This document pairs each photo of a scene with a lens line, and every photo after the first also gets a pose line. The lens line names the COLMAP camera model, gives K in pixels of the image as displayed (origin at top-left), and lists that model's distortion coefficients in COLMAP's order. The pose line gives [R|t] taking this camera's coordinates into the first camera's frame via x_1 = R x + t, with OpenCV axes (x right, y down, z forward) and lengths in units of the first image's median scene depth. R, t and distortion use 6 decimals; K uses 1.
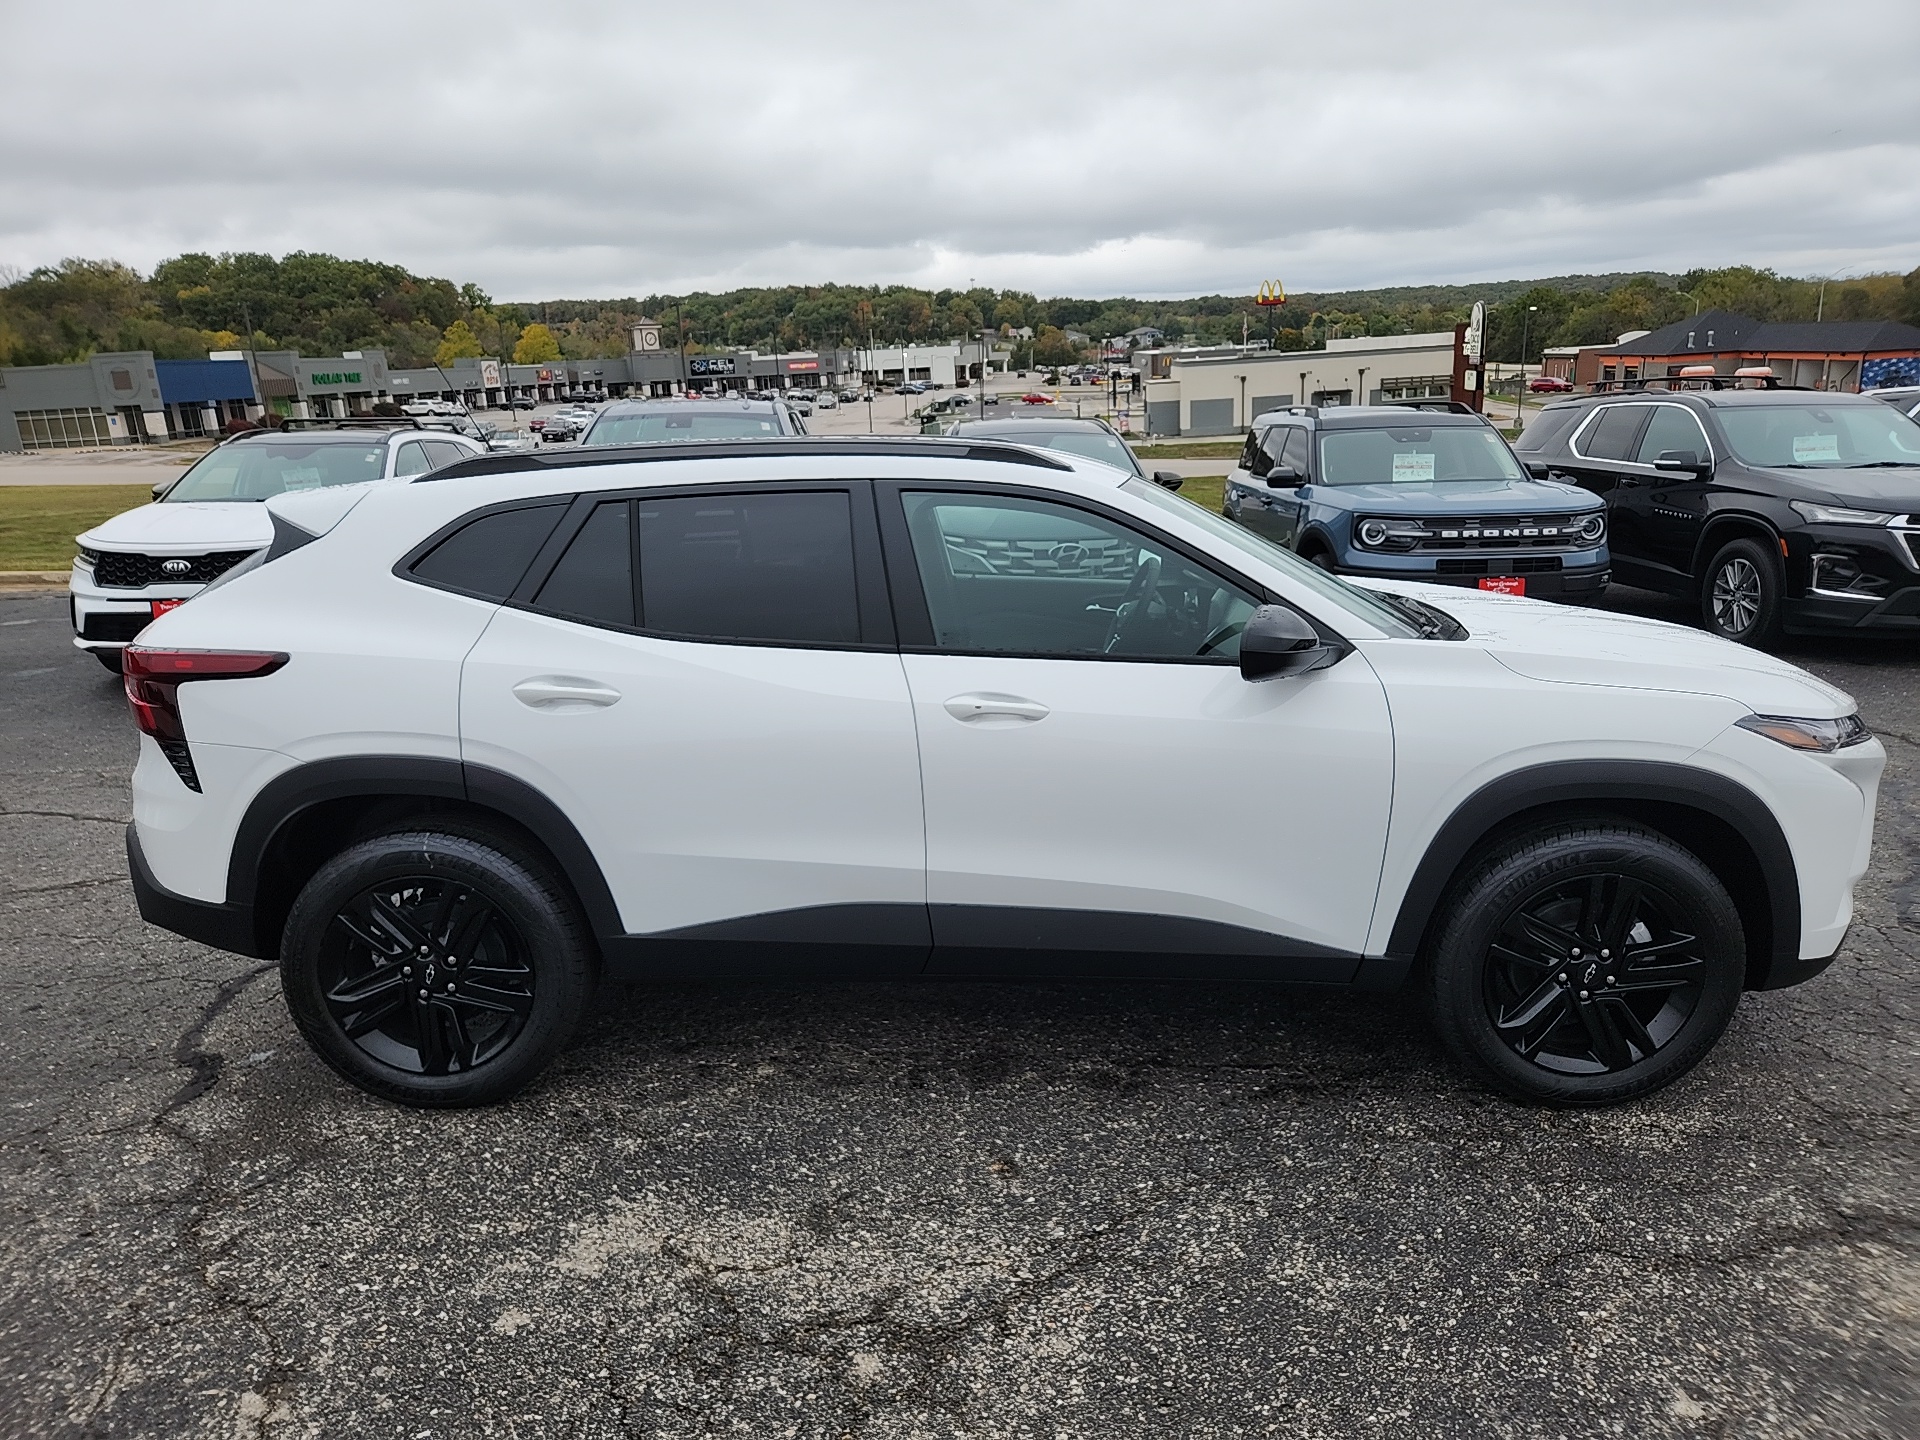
lens RADIAL K [[1284.8, 0, 960.0], [0, 1284.8, 720.0], [0, 0, 1]] dist [0.067961, -0.057934]
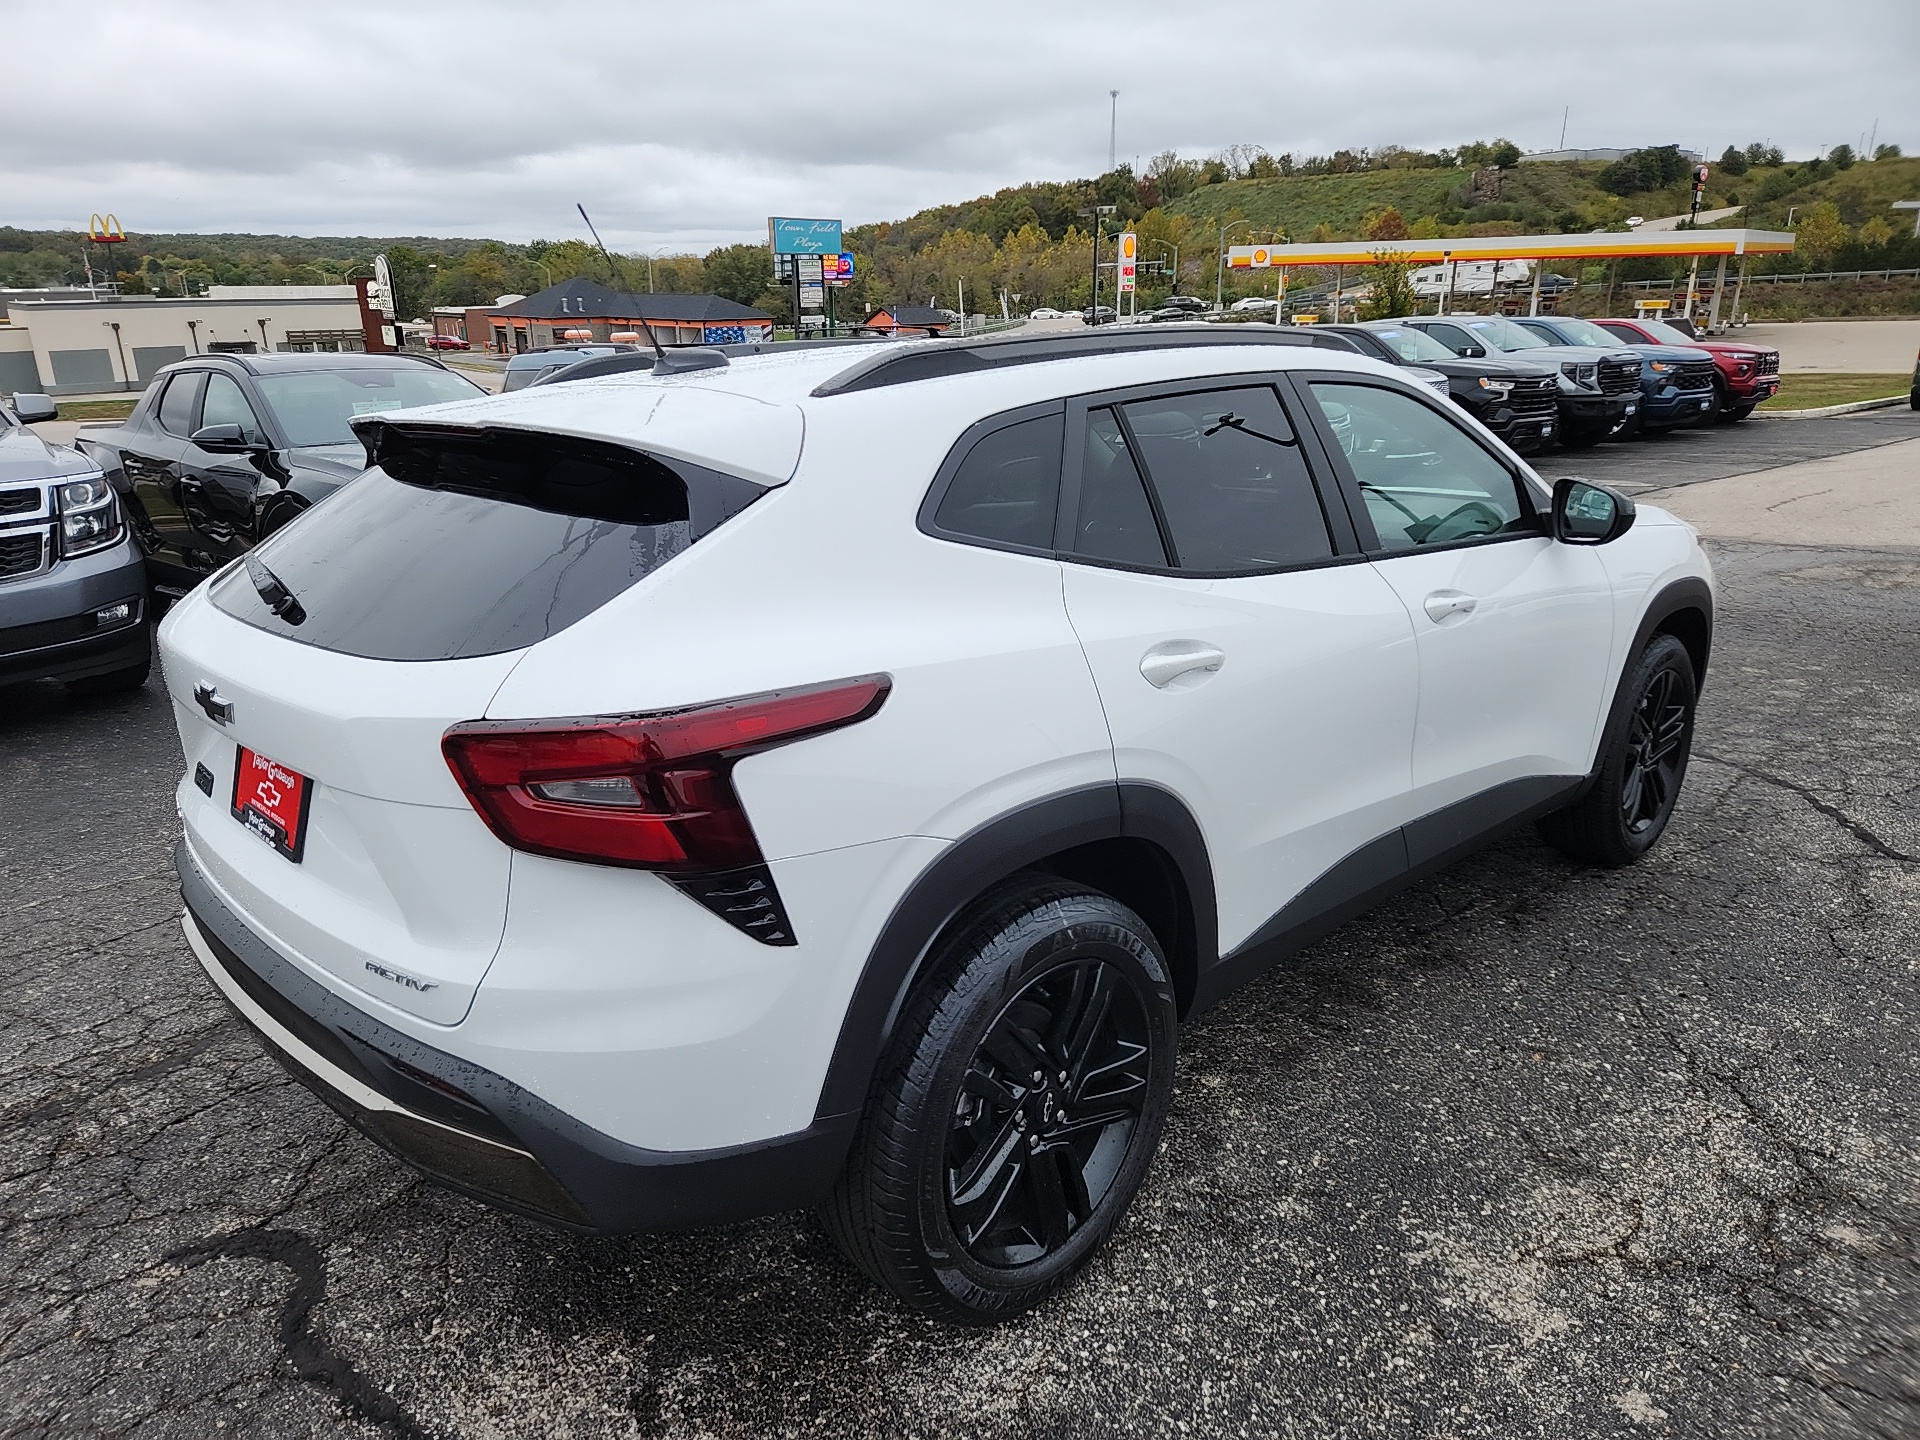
lens RADIAL K [[1265.9, 0, 927.4], [0, 1265.9, 716.7], [0, 0, 1]] dist [0.065509, -0.053571]
pose [[0.711332, -0.187891, 0.677277, -0.877895], [0.166600, 0.981219, 0.097233, -0.082679], [-0.682826, 0.043670, 0.729275, 0.550664]]
